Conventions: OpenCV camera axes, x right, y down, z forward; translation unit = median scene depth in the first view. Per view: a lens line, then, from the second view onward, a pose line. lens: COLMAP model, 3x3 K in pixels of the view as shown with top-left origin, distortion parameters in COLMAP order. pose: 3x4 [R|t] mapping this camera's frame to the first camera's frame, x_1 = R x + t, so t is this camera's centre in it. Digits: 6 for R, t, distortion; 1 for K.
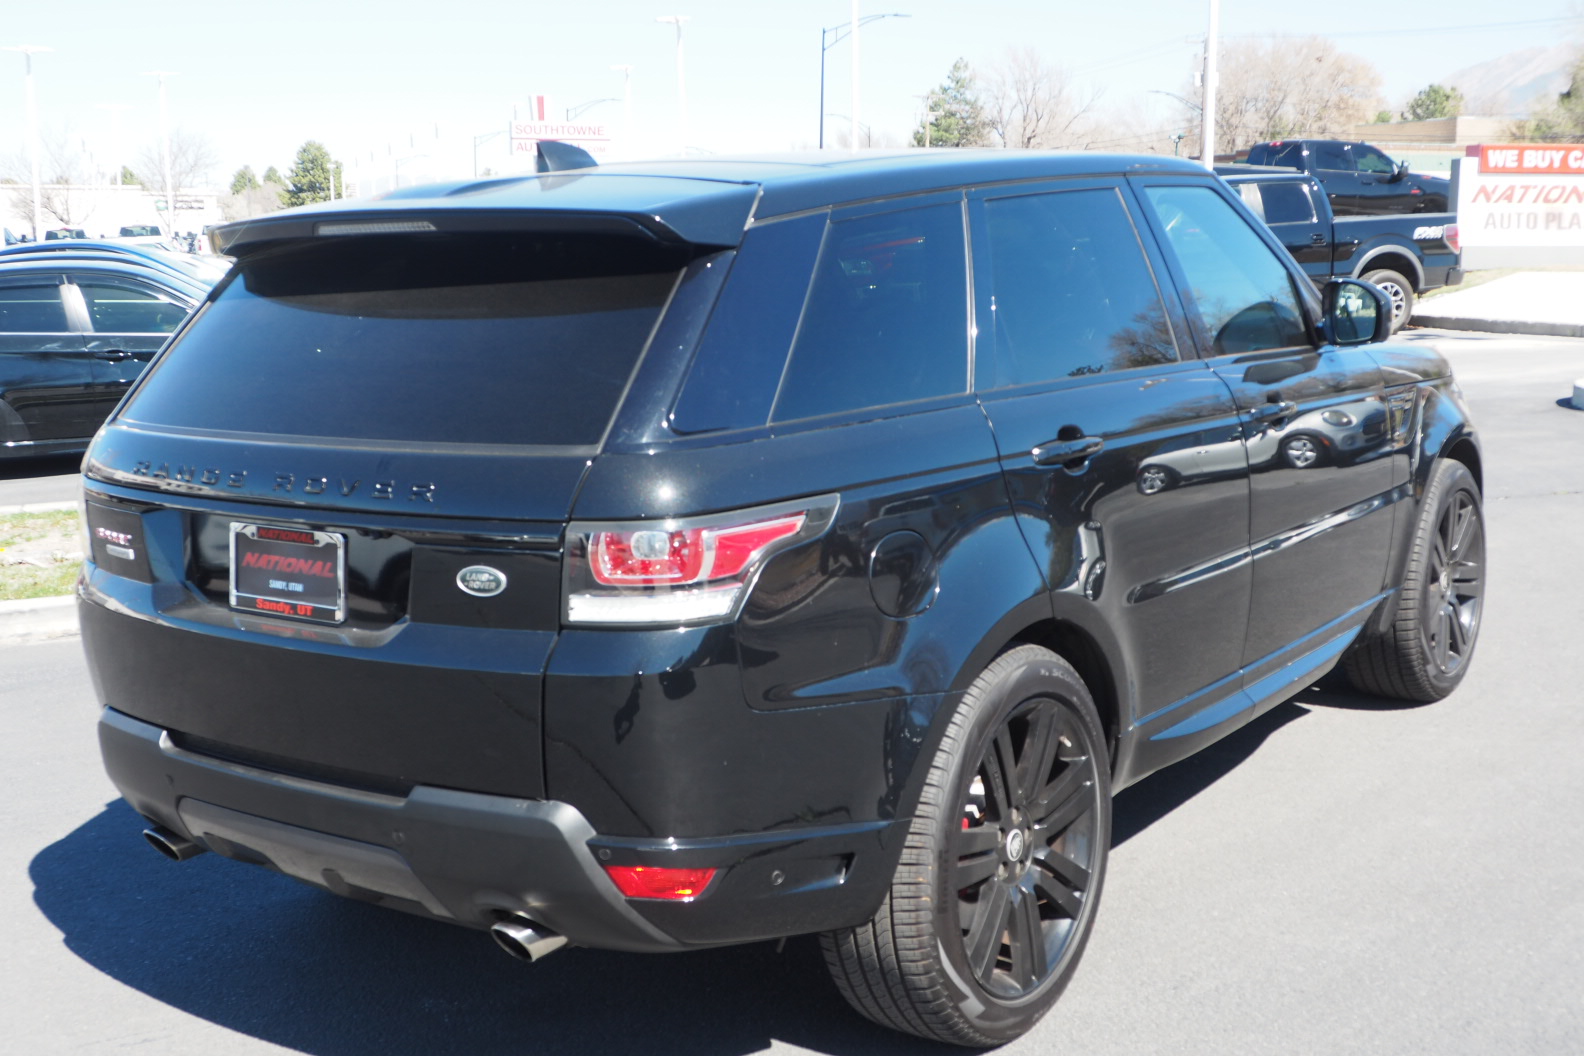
lens RADIAL K [[1809.3, 0, 807.3], [0, 1809.3, 532.2], [0, 0, 1]] dist [0.025636, 0.000000]
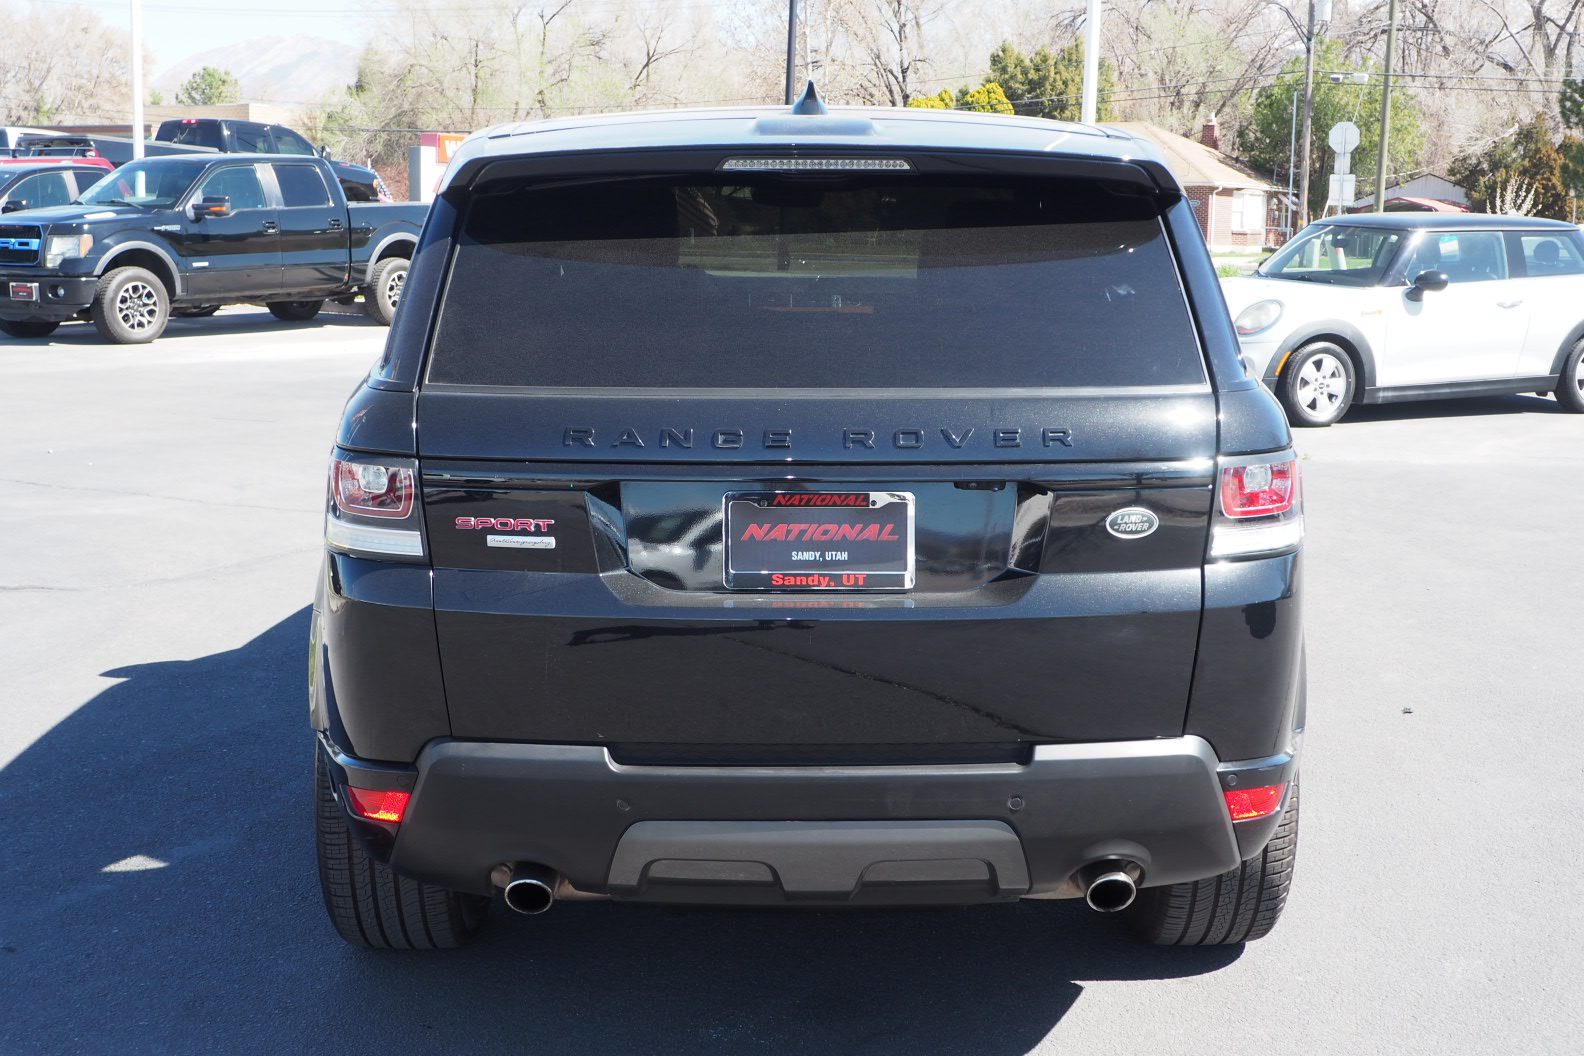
lens RADIAL K [[1977.4, 0, 783.6], [0, 1977.4, 518.1], [0, 0, 1]] dist [0.007282, 0.000000]
pose [[0.814532, -0.063539, 0.576628, -0.847008], [0.072870, 0.997317, 0.006960, 0.002519], [-0.575523, 0.036349, 0.816977, 0.200992]]
